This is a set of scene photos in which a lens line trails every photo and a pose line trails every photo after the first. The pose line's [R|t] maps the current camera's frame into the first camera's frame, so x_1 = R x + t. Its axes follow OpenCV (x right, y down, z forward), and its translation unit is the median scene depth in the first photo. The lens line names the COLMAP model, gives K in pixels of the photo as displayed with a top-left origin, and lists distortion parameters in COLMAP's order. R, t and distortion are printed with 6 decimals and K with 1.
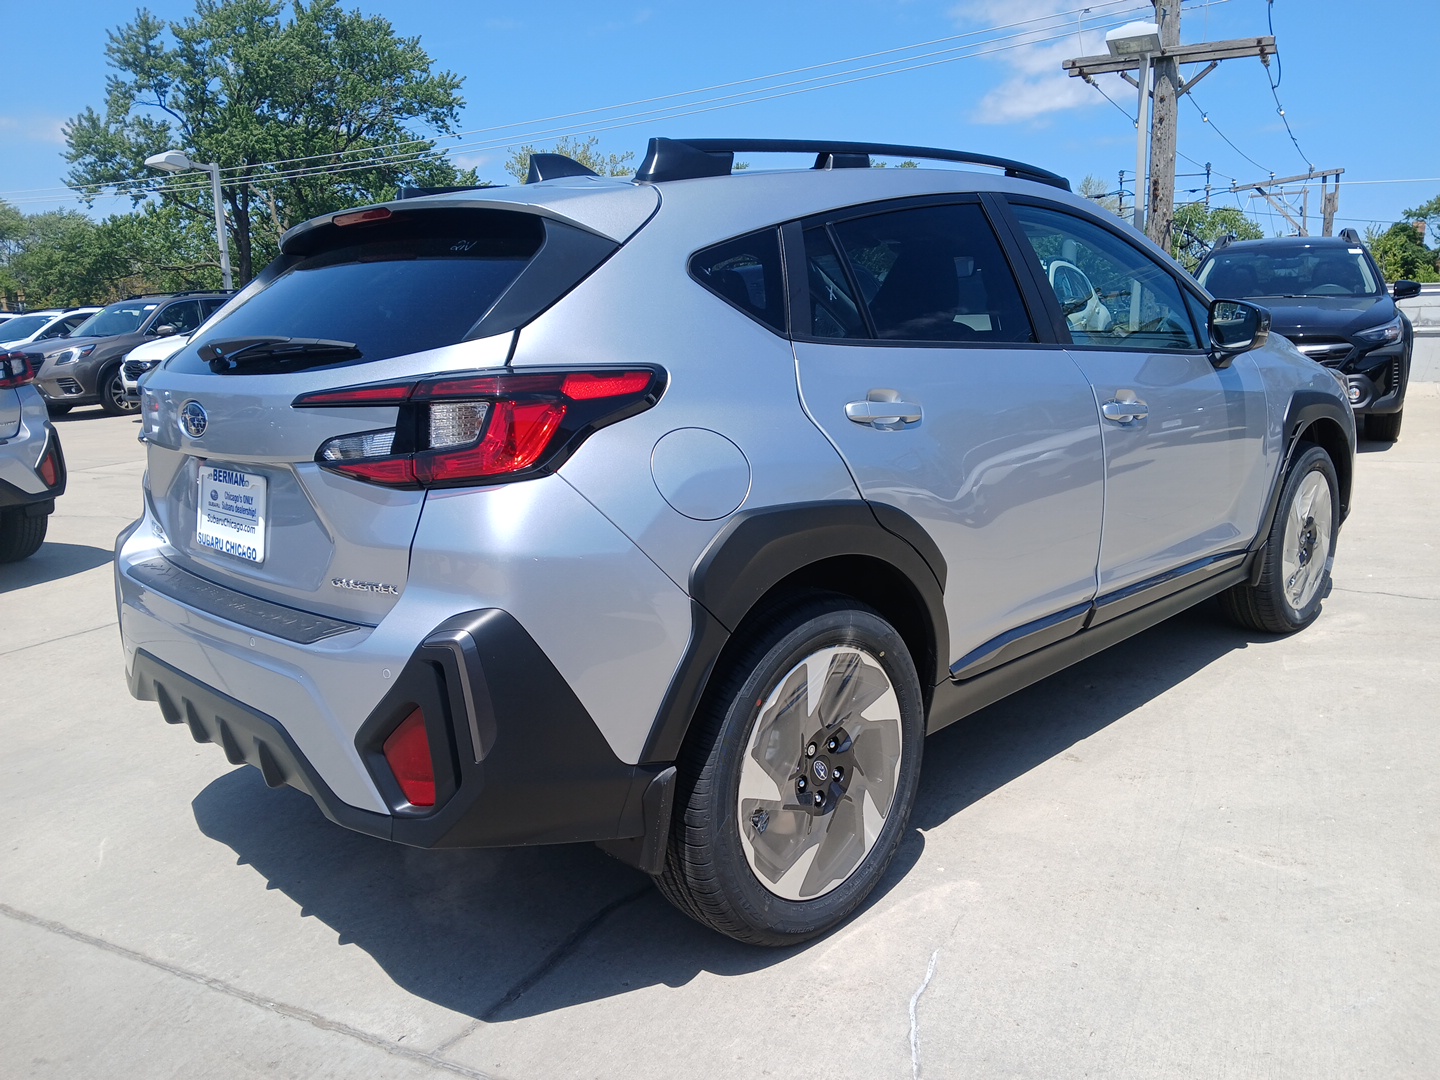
lens RADIAL K [[1132.2, 0, 720.0], [0, 1132.2, 540.0], [0, 0, 1]] dist [-0.009546, -0.004763]
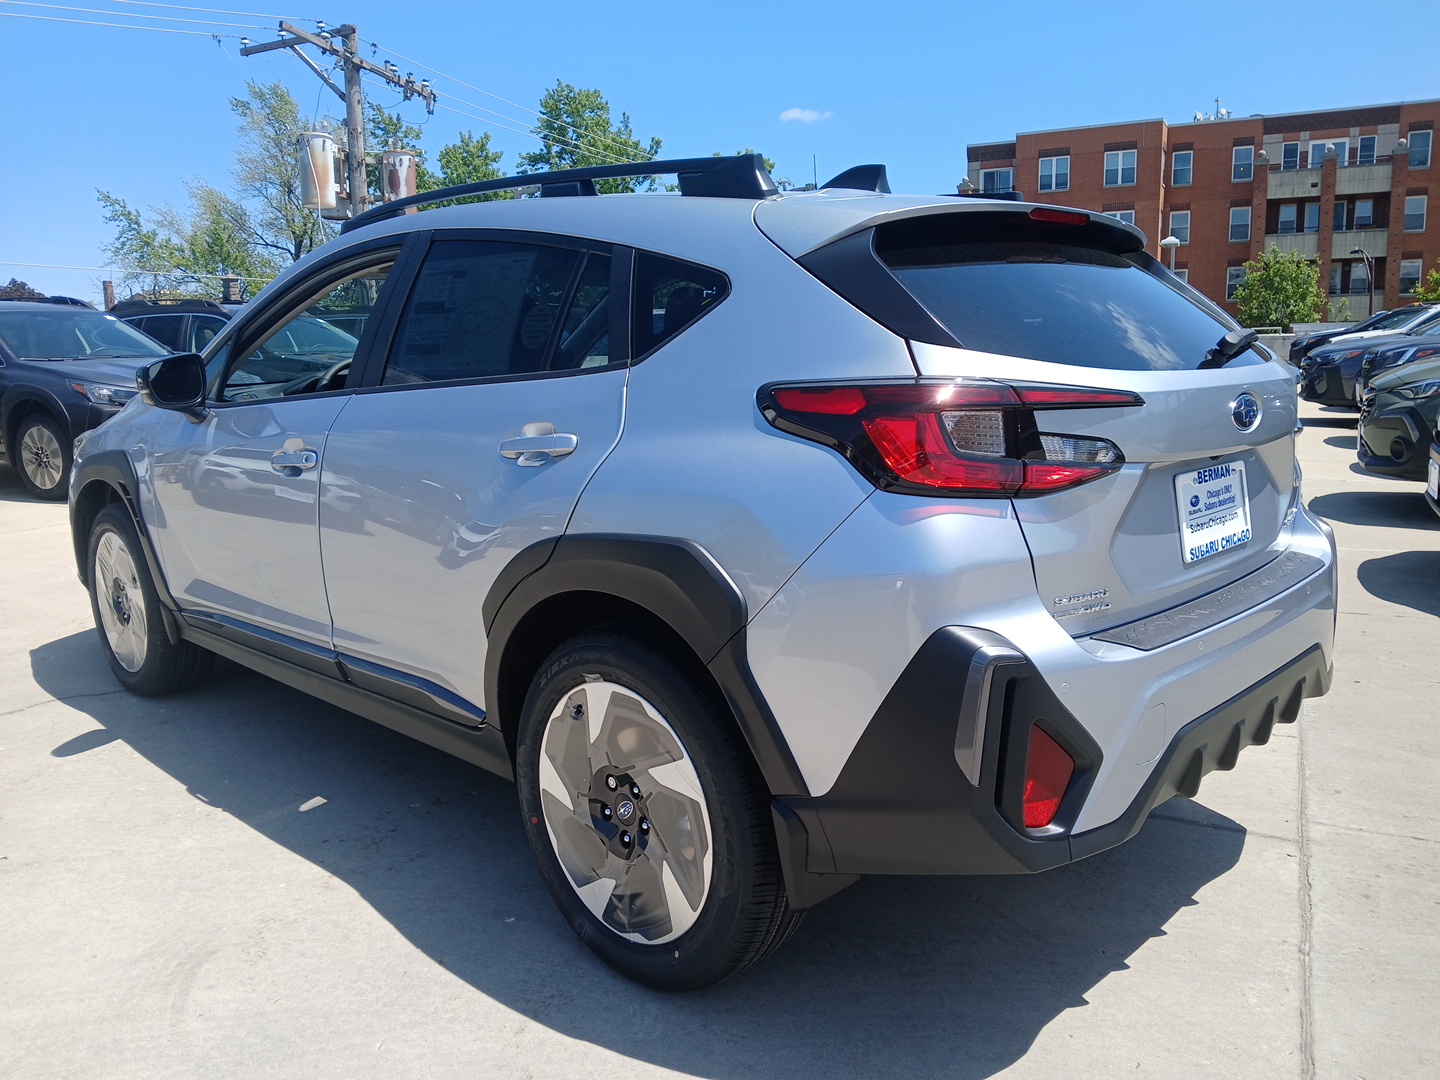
lens RADIAL K [[1115.2, 0, 720.0], [0, 1115.2, 540.0], [0, 0, 1]] dist [0.062329, -0.121138]
pose [[-0.005465, -0.145465, 0.989348, -1.399262], [0.224306, 0.963974, 0.142974, -0.234392], [-0.974503, 0.222698, 0.027361, 1.403270]]
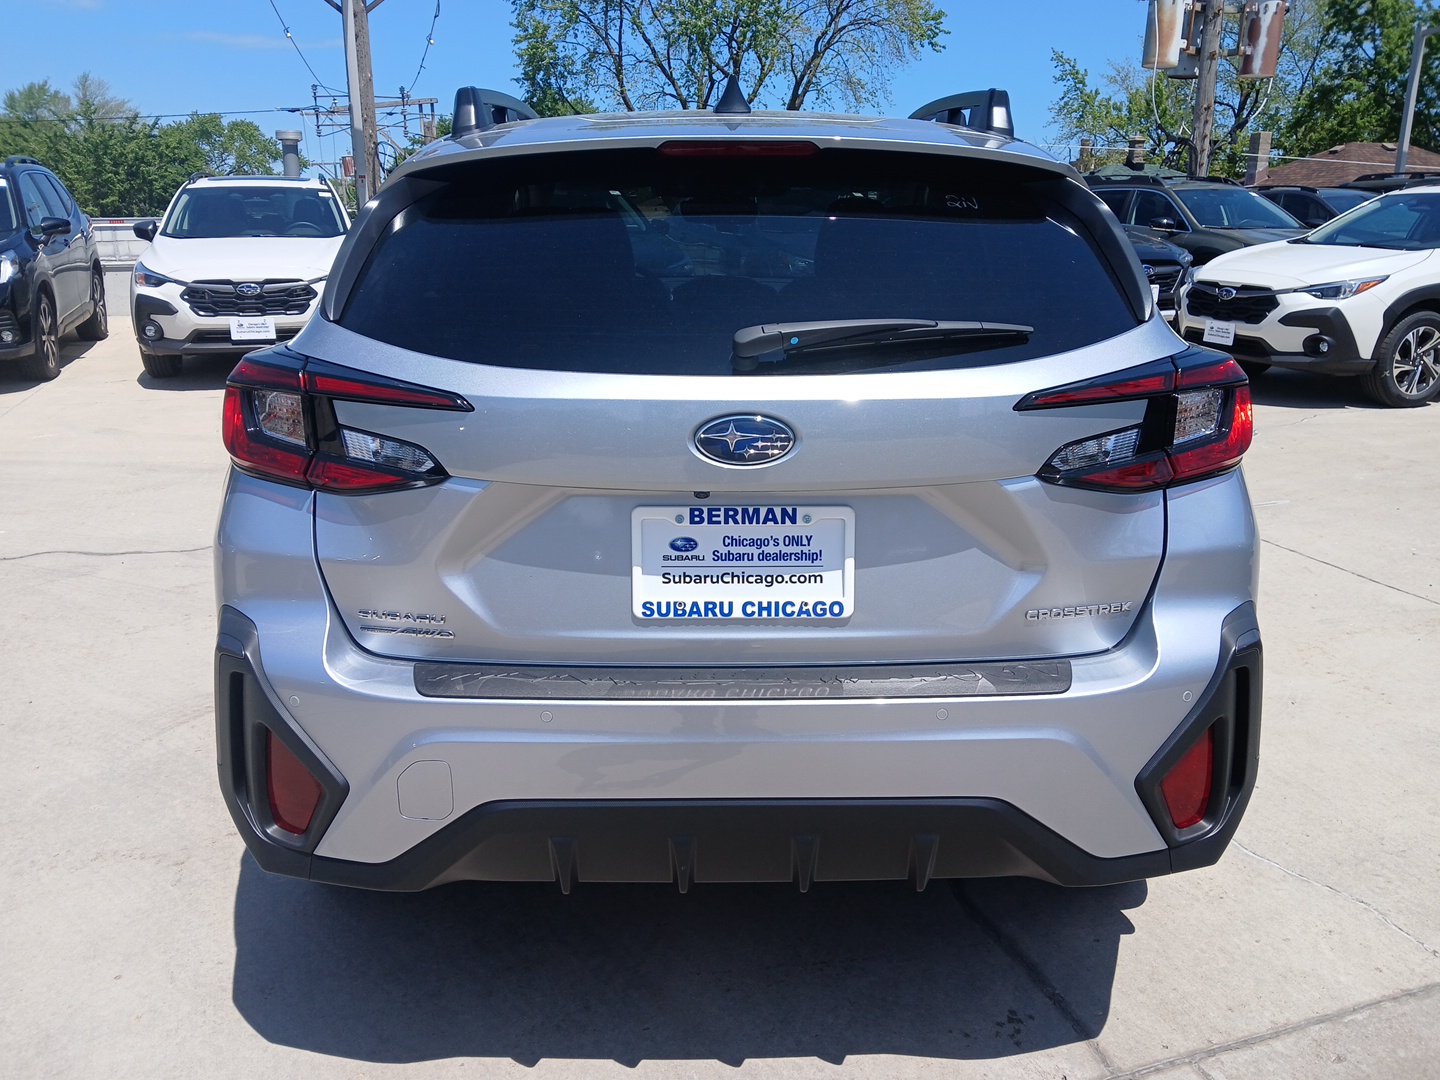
lens RADIAL K [[1132.2, 0, 720.0], [0, 1132.2, 540.0], [0, 0, 1]] dist [-0.009546, -0.004763]
pose [[0.685458, -0.170691, 0.707822, -0.963085], [0.119063, 0.985325, 0.122309, -0.130662], [-0.718311, 0.000437, 0.695722, 0.507859]]
